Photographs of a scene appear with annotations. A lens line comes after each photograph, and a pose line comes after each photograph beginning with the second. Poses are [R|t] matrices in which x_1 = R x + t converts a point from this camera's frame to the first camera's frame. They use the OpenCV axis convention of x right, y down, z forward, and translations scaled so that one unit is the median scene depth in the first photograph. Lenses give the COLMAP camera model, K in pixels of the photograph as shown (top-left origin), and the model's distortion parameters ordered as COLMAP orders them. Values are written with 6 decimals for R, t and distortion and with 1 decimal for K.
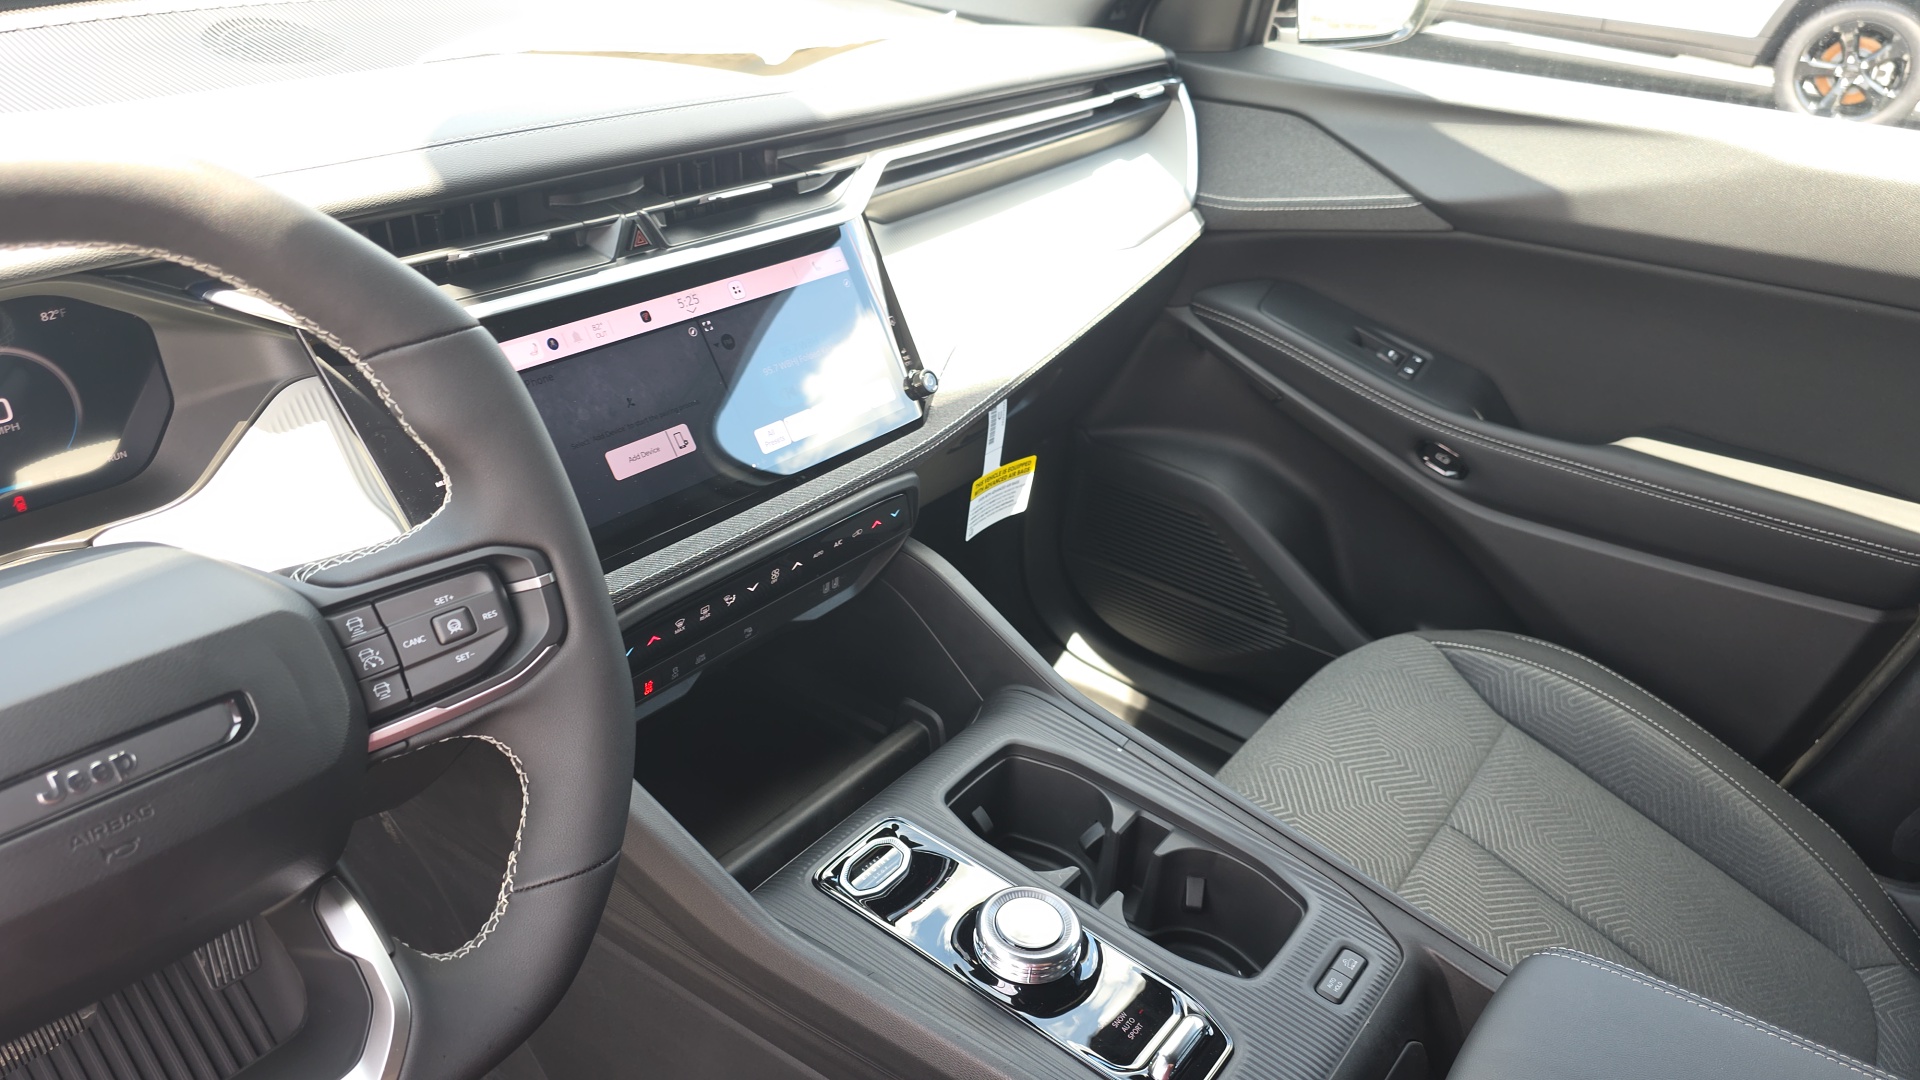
lens RADIAL K [[1309.7, 0, 975.5], [0, 1309.7, 547.5], [0, 0, 1]] dist [0.048639, -0.055233]
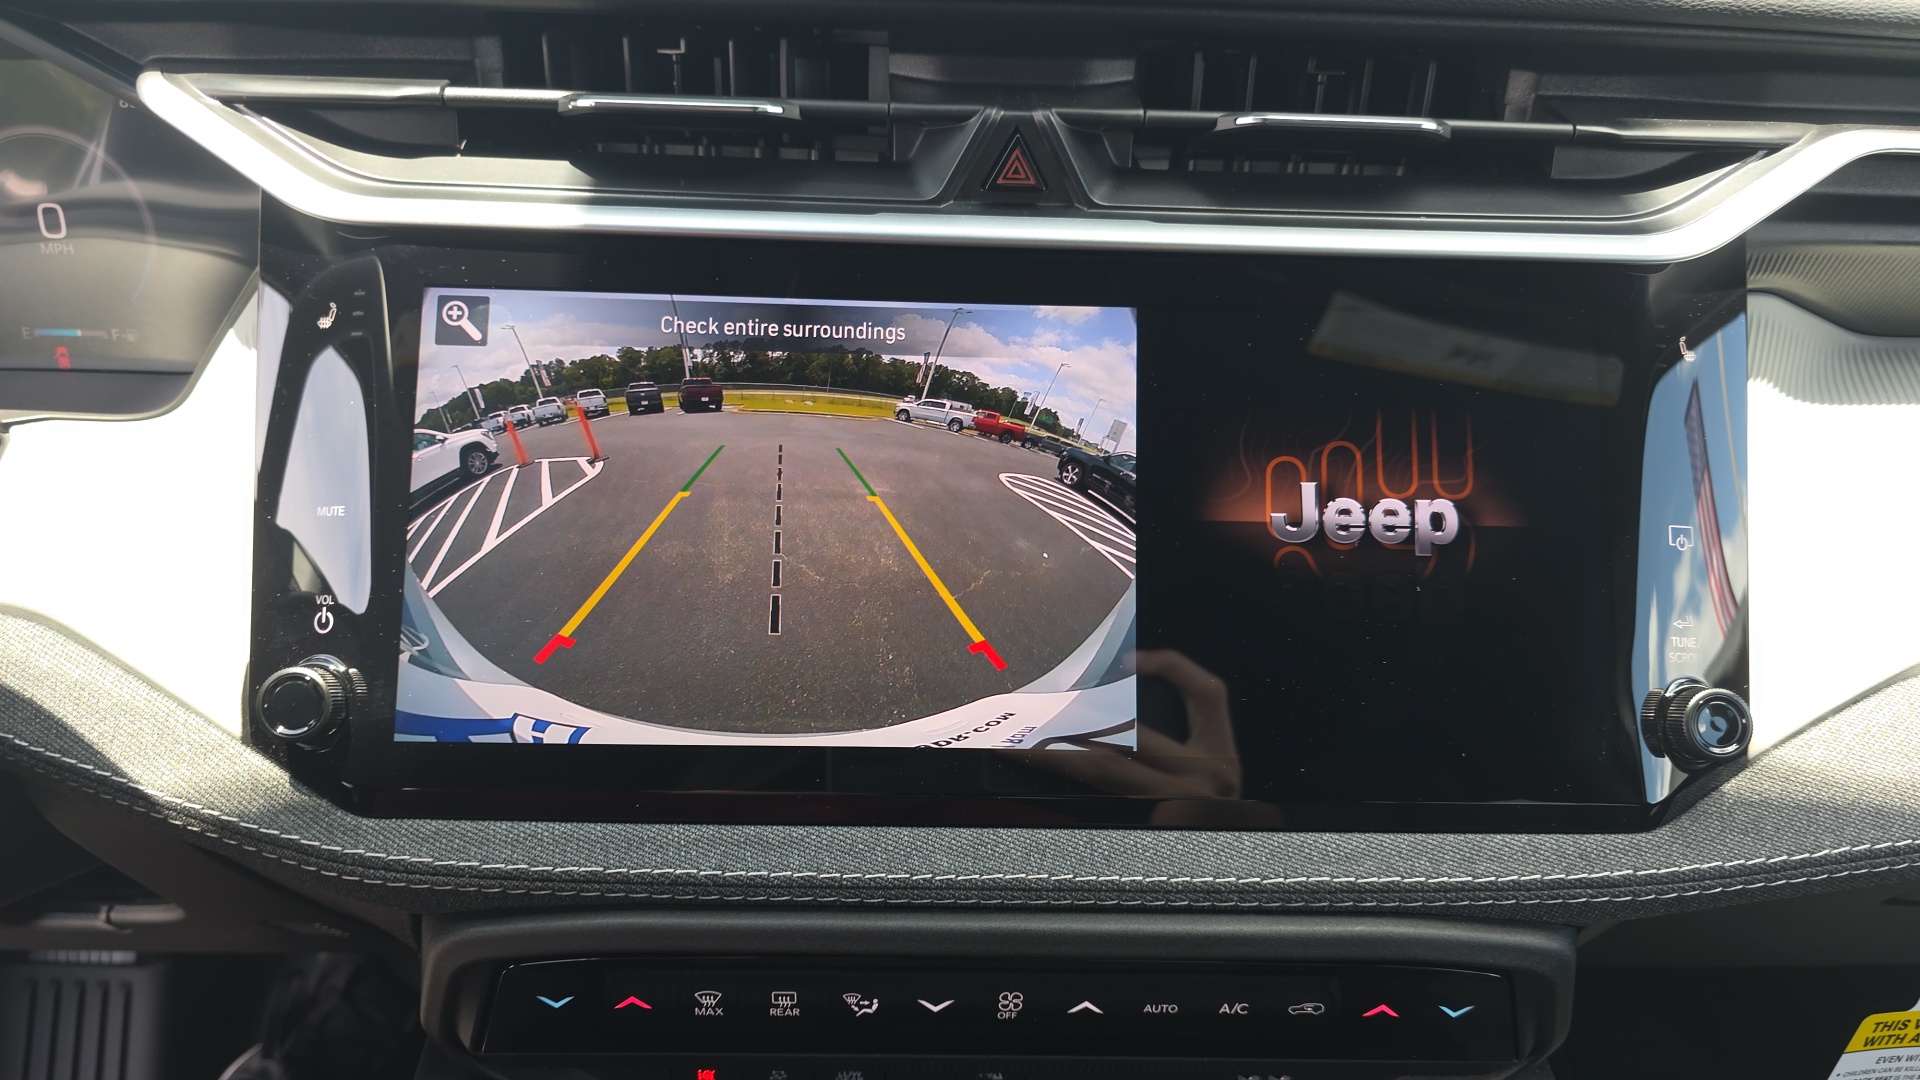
lens RADIAL K [[1349.7, 0, 960.0], [0, 1349.7, 540.0], [0, 0, 1]] dist [0.034195, -0.067447]
pose [[0.625909, 0.305240, -0.717681, 0.067133], [-0.380505, 0.922789, 0.060627, -0.092116], [0.680775, 0.235134, 0.693727, 0.462008]]
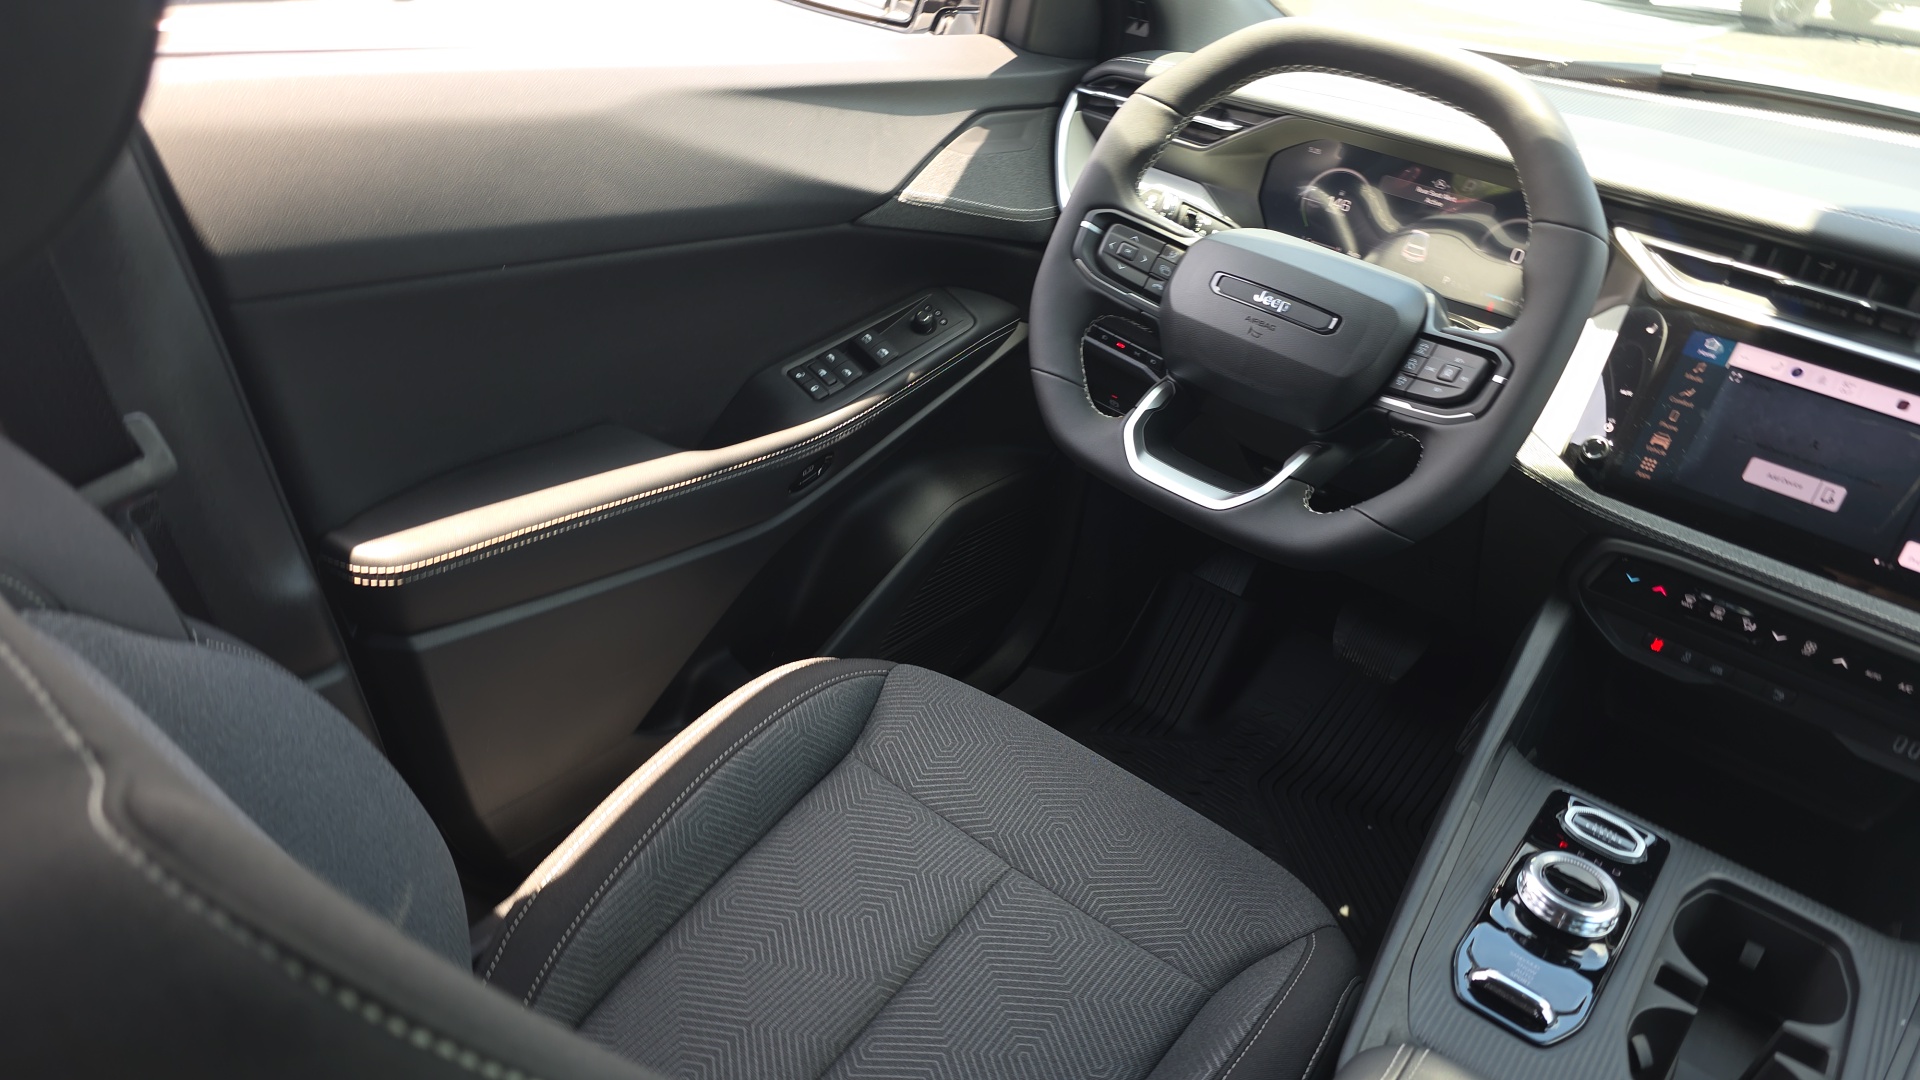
lens RADIAL K [[1301.0, 0, 944.9], [0, 1301.0, 557.5], [0, 0, 1]] dist [0.054106, -0.049110]
pose [[-0.014034, 0.452596, -0.891605, 0.555823], [-0.603140, 0.707374, 0.368570, -0.001837], [0.797512, 0.542935, 0.263051, 0.070836]]
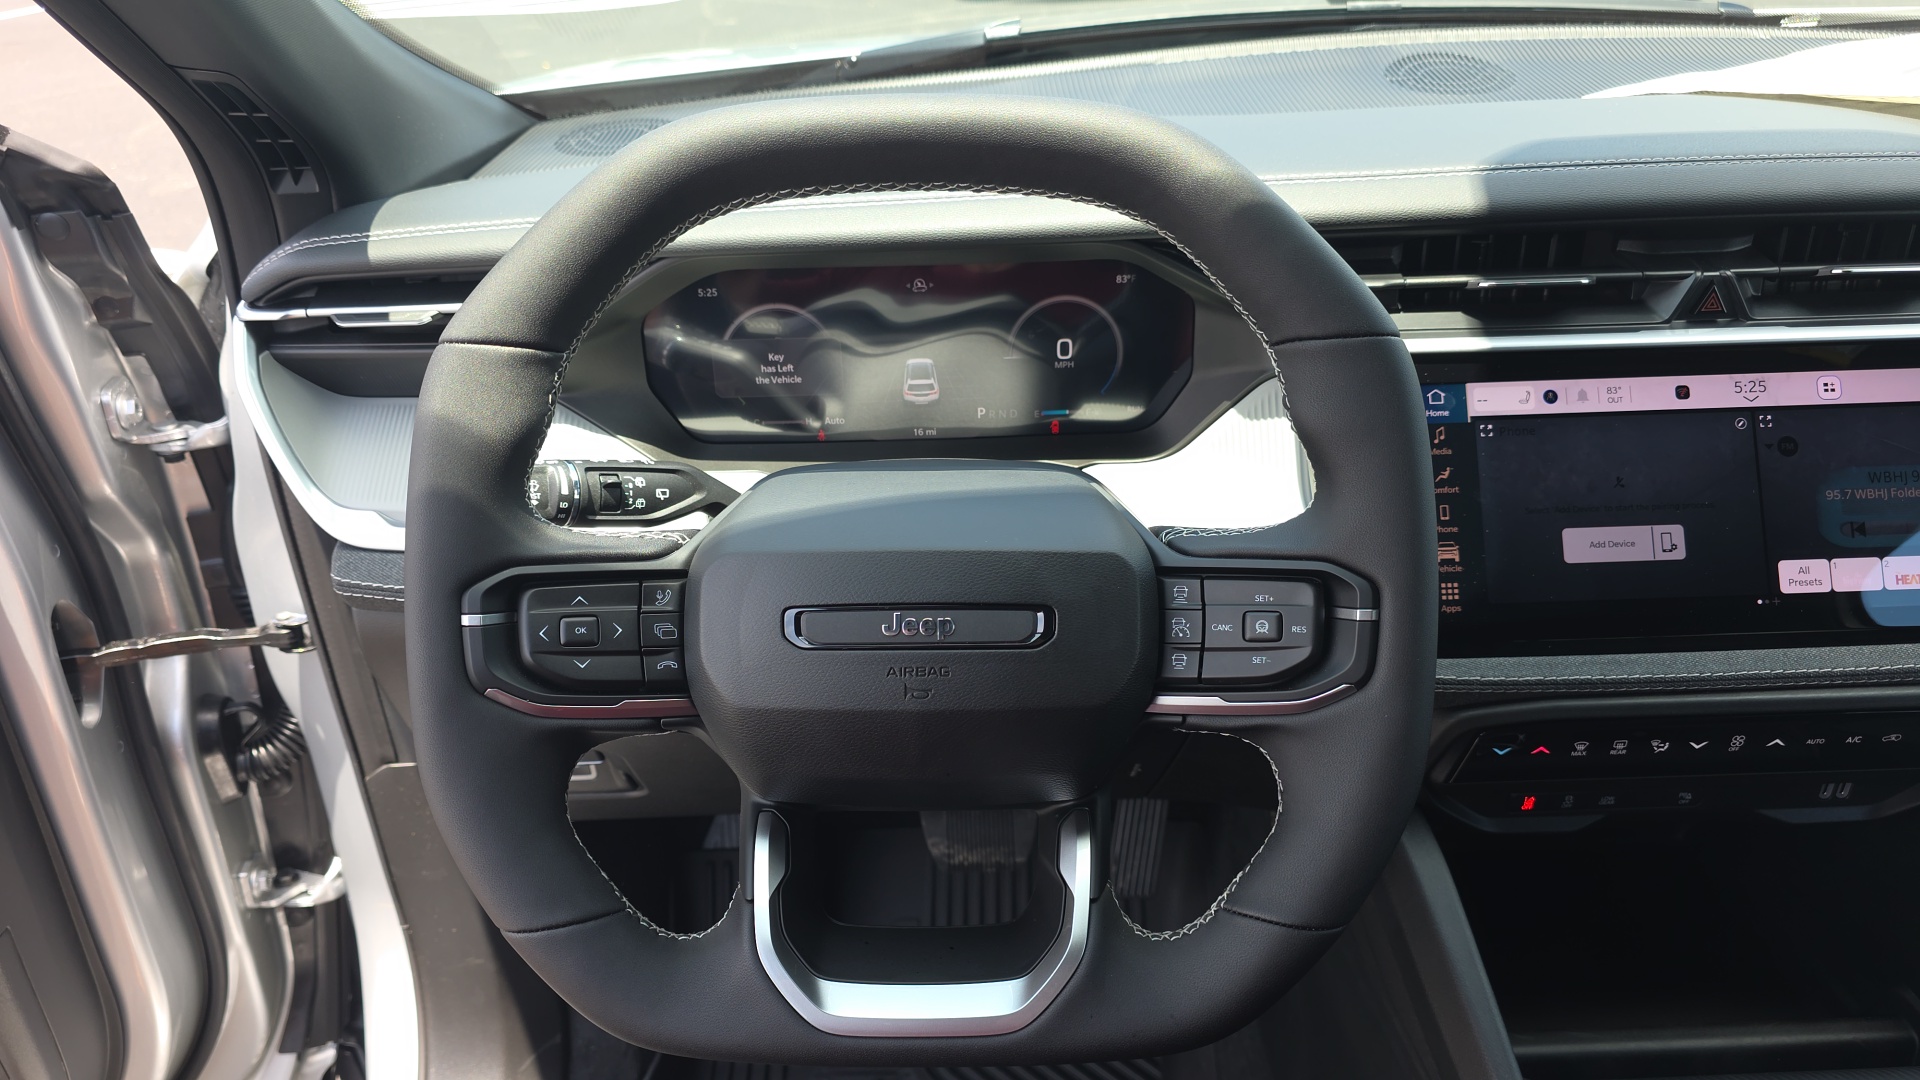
lens RADIAL K [[1315.9, 0, 952.8], [0, 1315.9, 552.6], [0, 0, 1]] dist [0.054924, -0.069314]
pose [[0.624133, 0.289758, -0.725602, 0.068482], [-0.328555, 0.939921, 0.092734, -0.003412], [0.708879, 0.180522, 0.681837, 0.072852]]
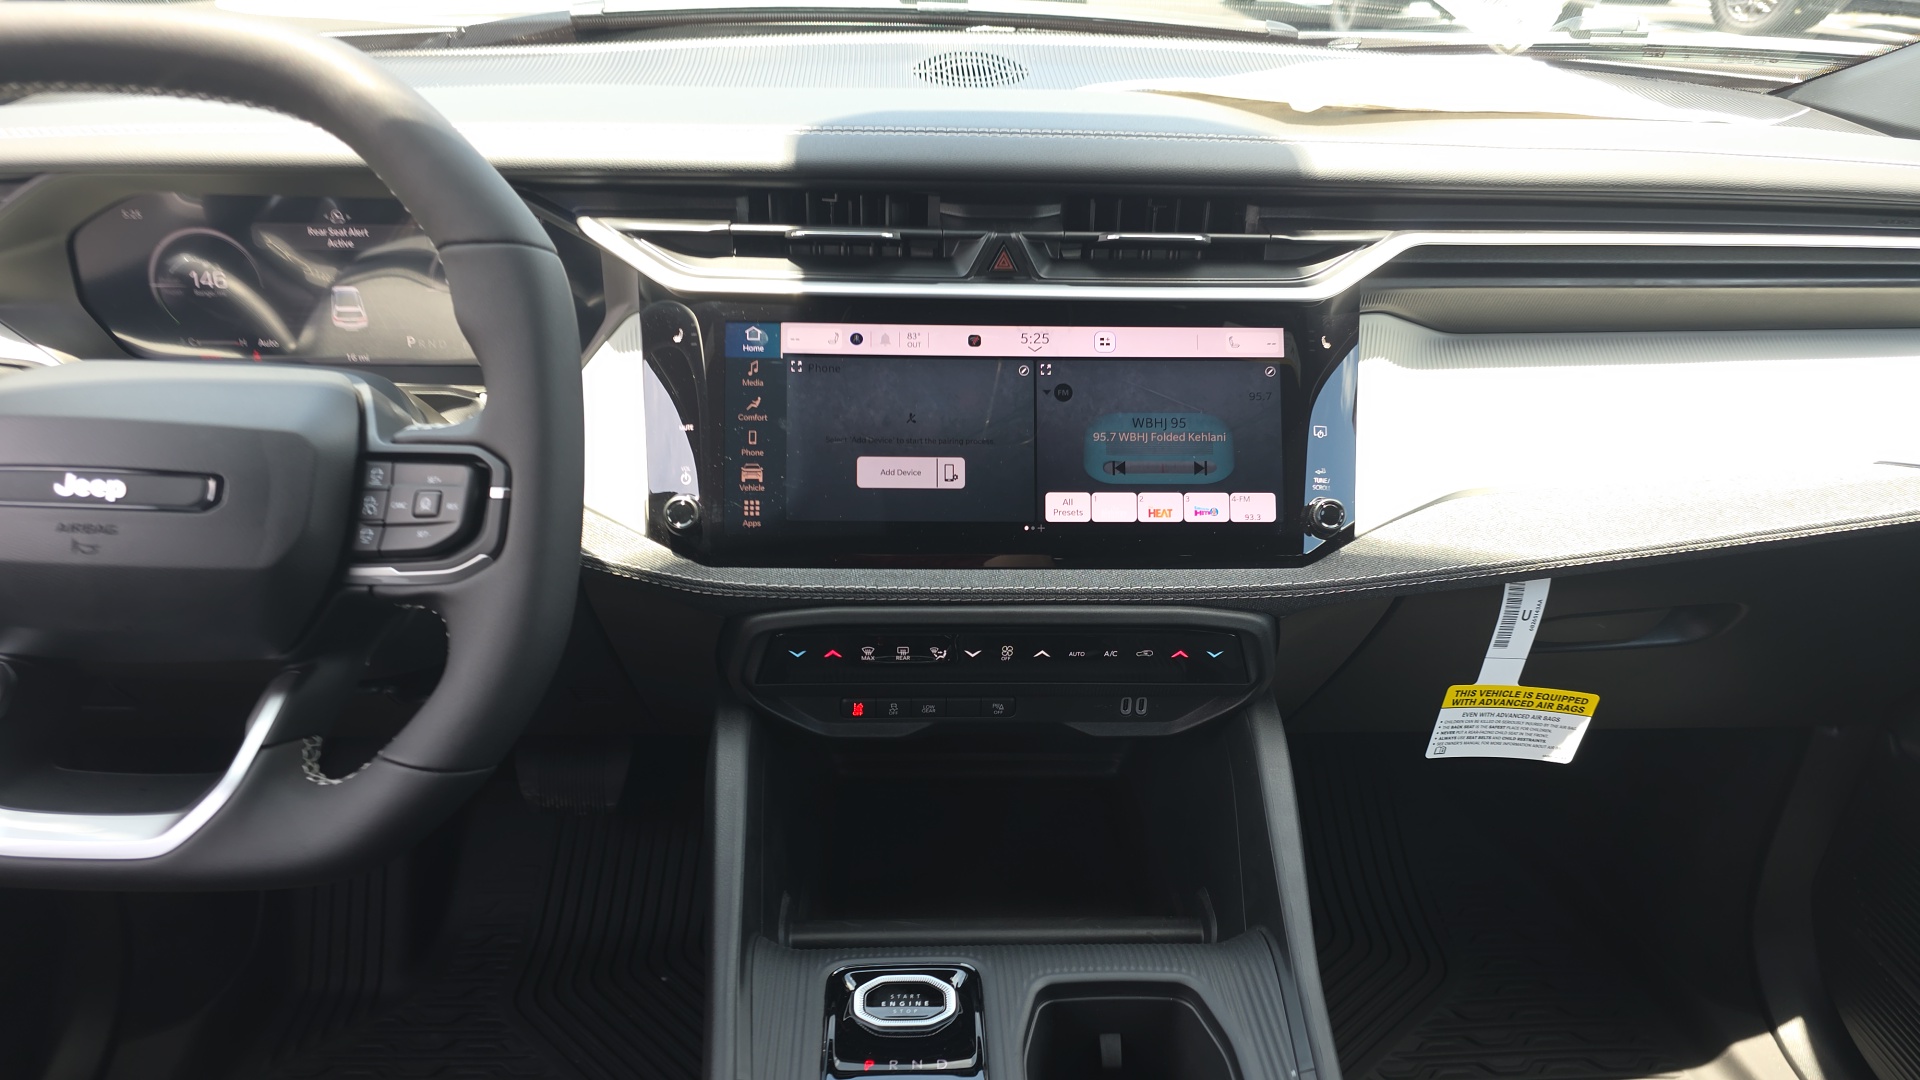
lens RADIAL K [[1291.9, 0, 957.9], [0, 1291.9, 569.3], [0, 0, 1]] dist [0.089789, -0.131026]
pose [[0.642122, 0.309509, -0.701344, 0.292441], [-0.365757, 0.927721, 0.074539, -0.058350], [0.673722, 0.208658, 0.708915, 0.243249]]
